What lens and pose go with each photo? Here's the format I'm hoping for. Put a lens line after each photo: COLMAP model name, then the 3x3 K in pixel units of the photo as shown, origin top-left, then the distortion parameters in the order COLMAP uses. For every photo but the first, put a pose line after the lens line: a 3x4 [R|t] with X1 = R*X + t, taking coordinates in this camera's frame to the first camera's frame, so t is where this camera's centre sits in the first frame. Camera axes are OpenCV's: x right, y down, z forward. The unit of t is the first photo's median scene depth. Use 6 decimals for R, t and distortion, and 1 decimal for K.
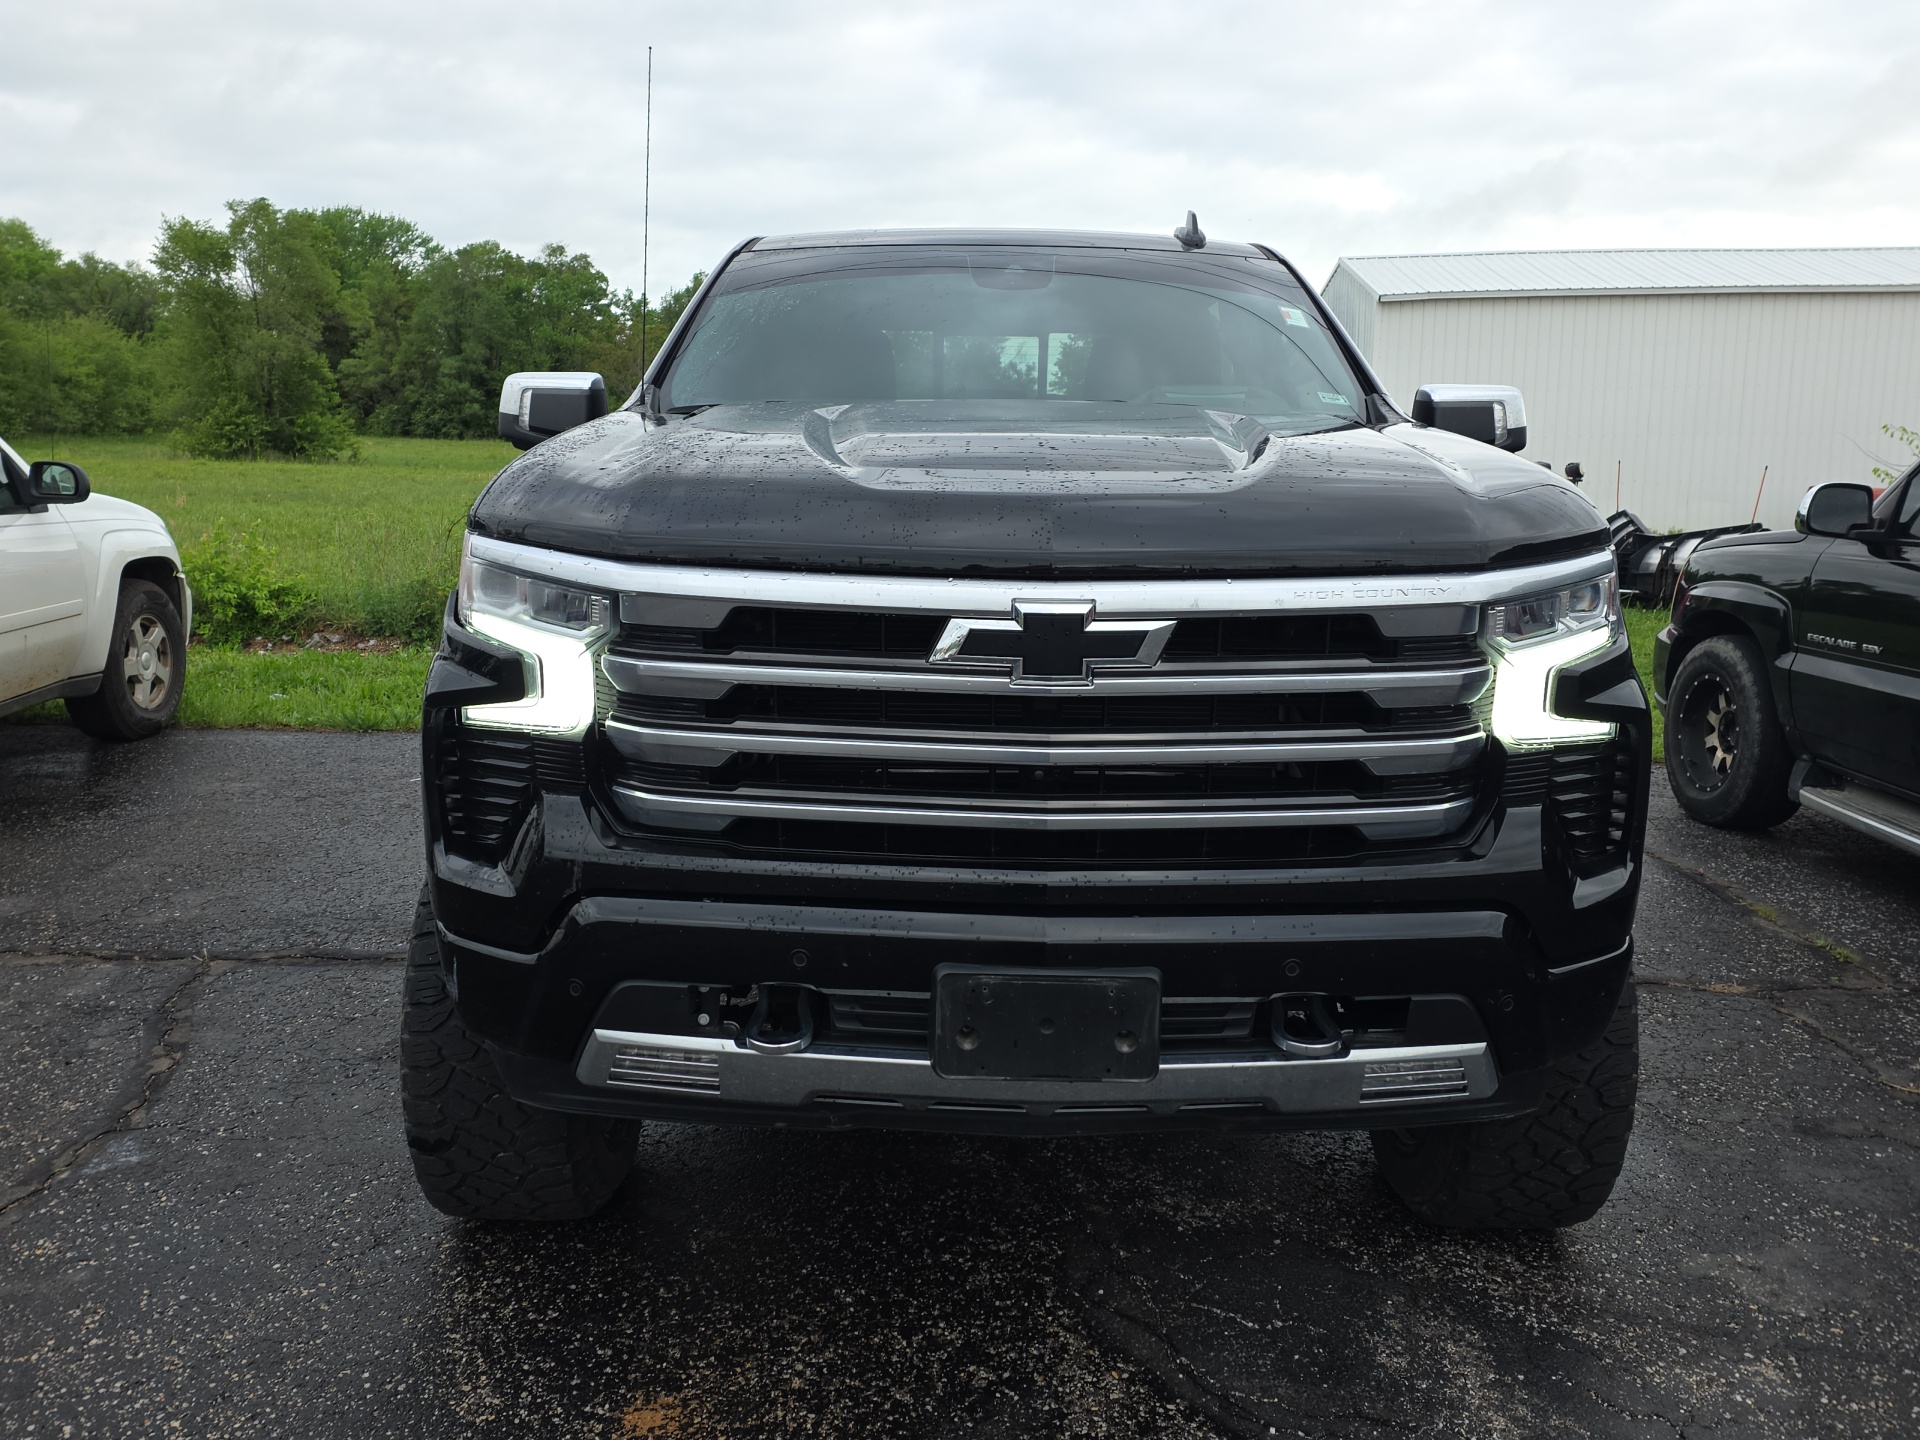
lens RADIAL K [[1587.2, 0, 964.5], [0, 1587.2, 714.8], [0, 0, 1]] dist [0.100397, -0.108213]
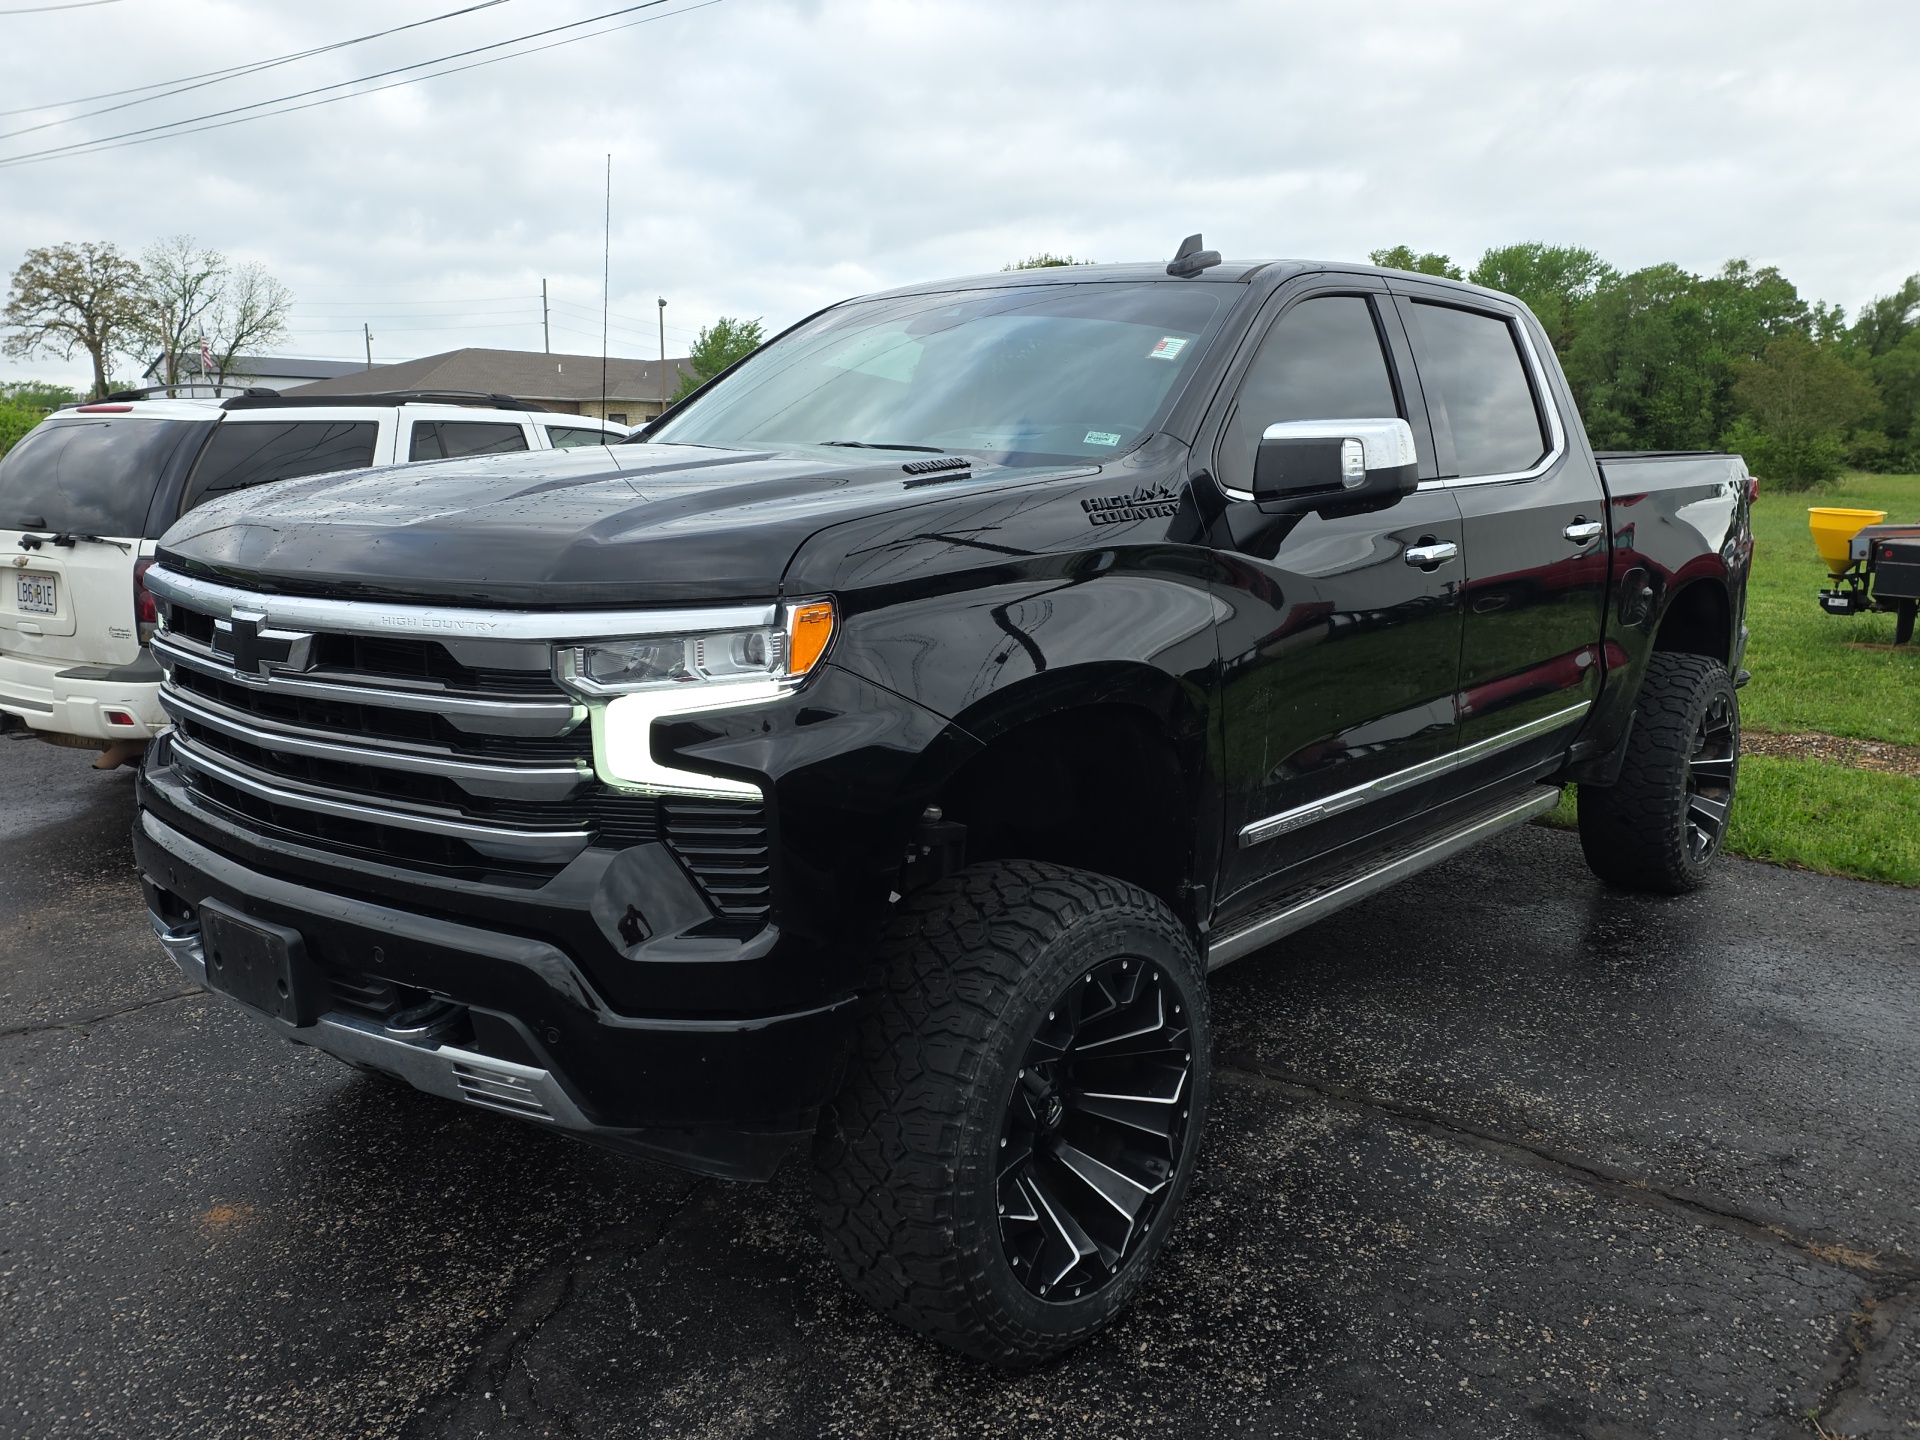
lens RADIAL K [[1587.2, 0, 964.5], [0, 1587.2, 714.8], [0, 0, 1]] dist [0.100397, -0.108213]
pose [[0.766629, 0.100232, -0.634219, 1.011797], [-0.111999, 0.993473, 0.021627, -0.063970], [0.632247, 0.054452, 0.772851, 0.322977]]
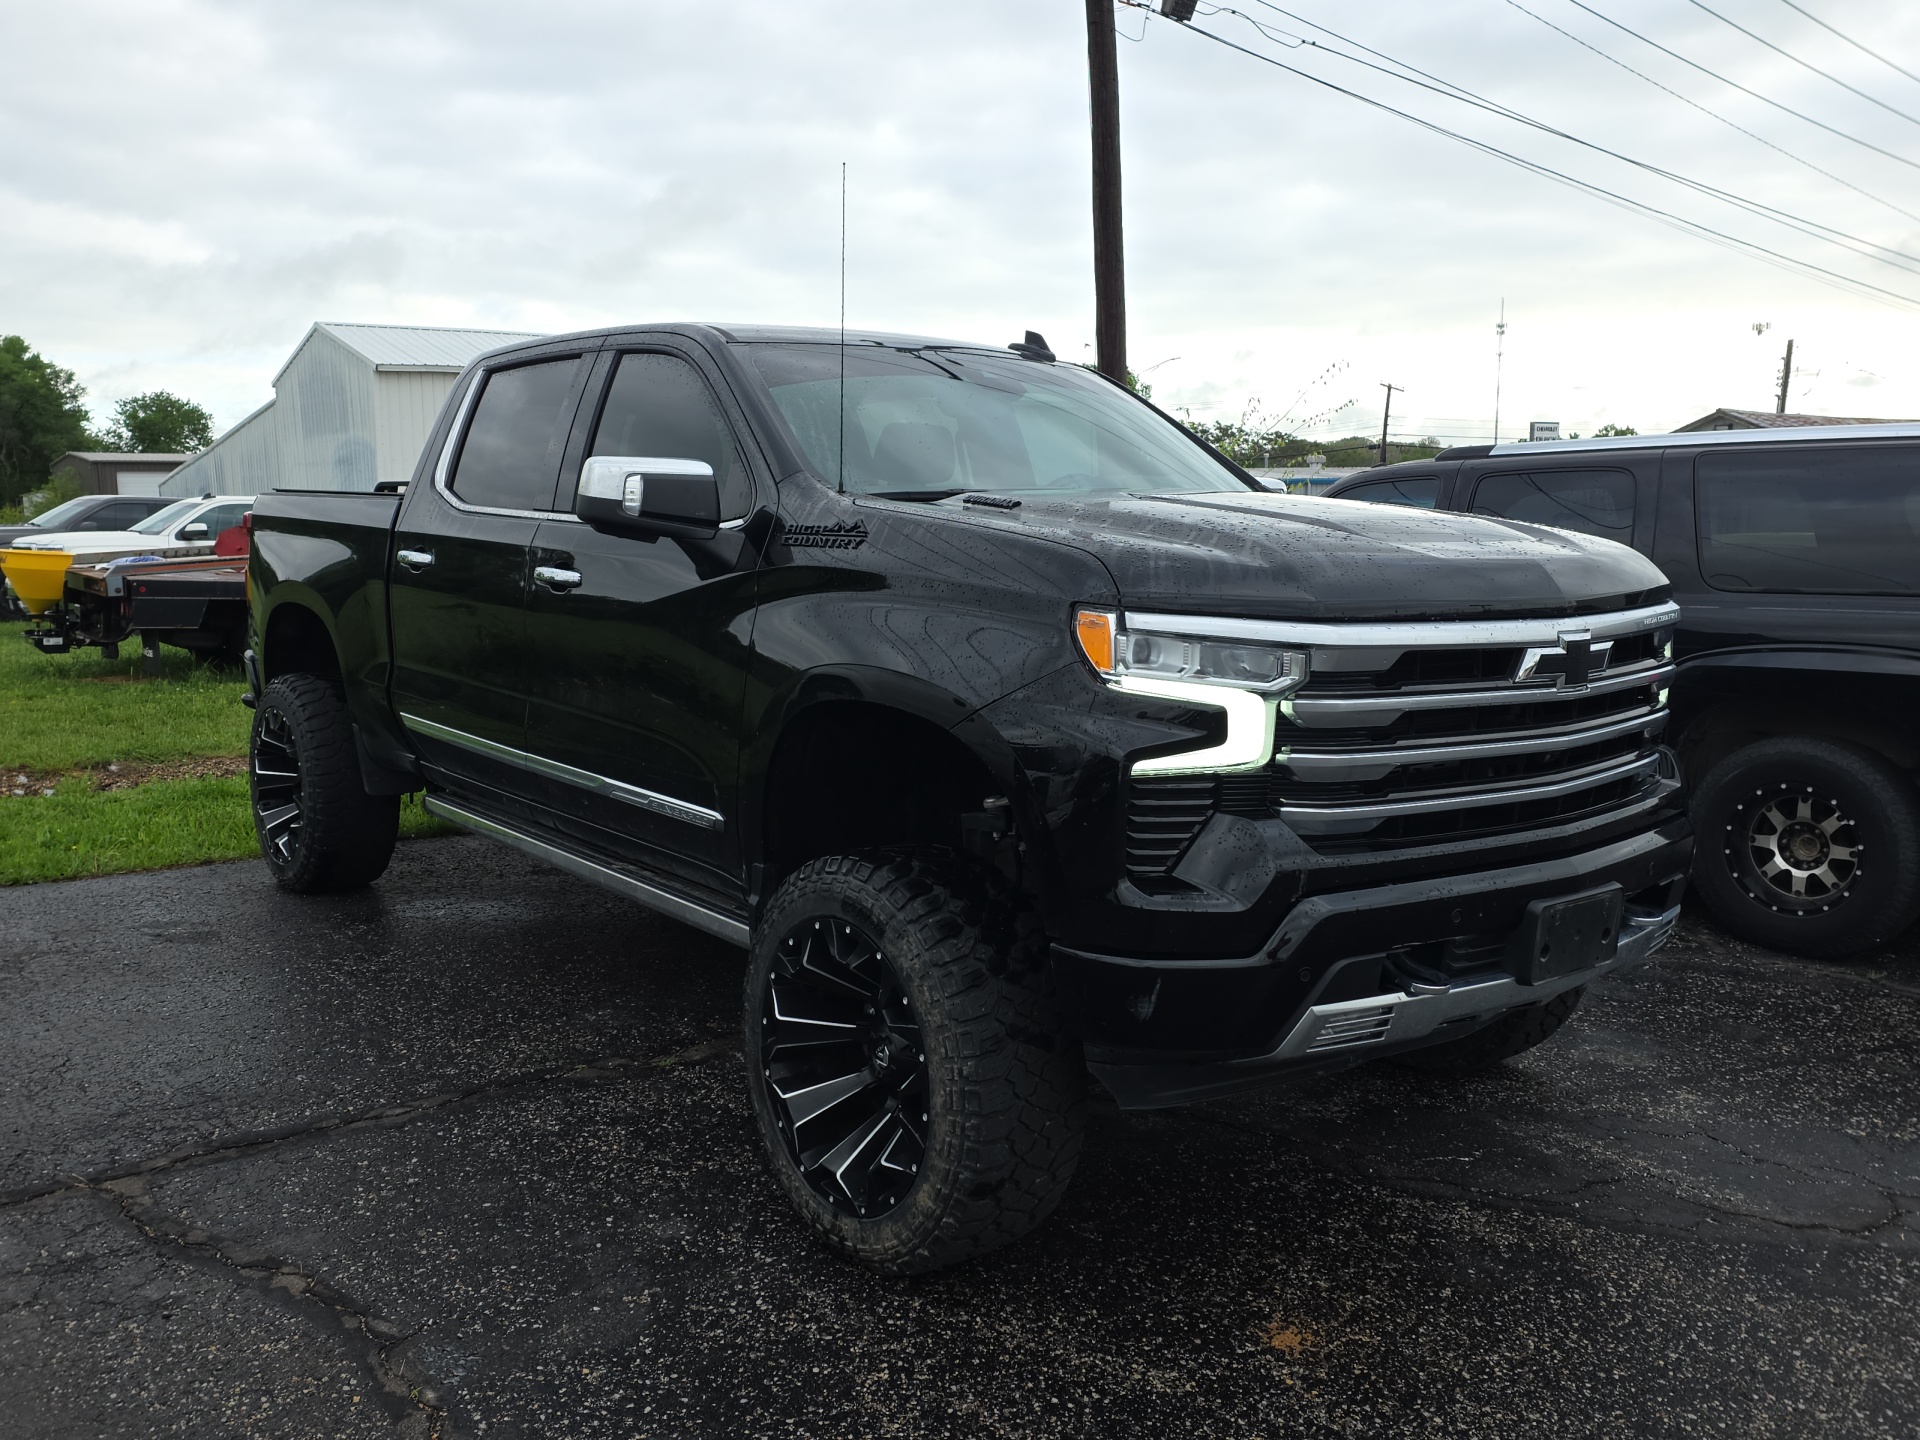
lens RADIAL K [[1587.2, 0, 964.5], [0, 1587.2, 714.8], [0, 0, 1]] dist [0.100397, -0.108213]
pose [[0.777814, -0.086933, 0.622453, -1.024370], [0.112604, 0.993638, -0.001936, -0.045139], [-0.618325, 0.071596, 0.782655, 0.171435]]
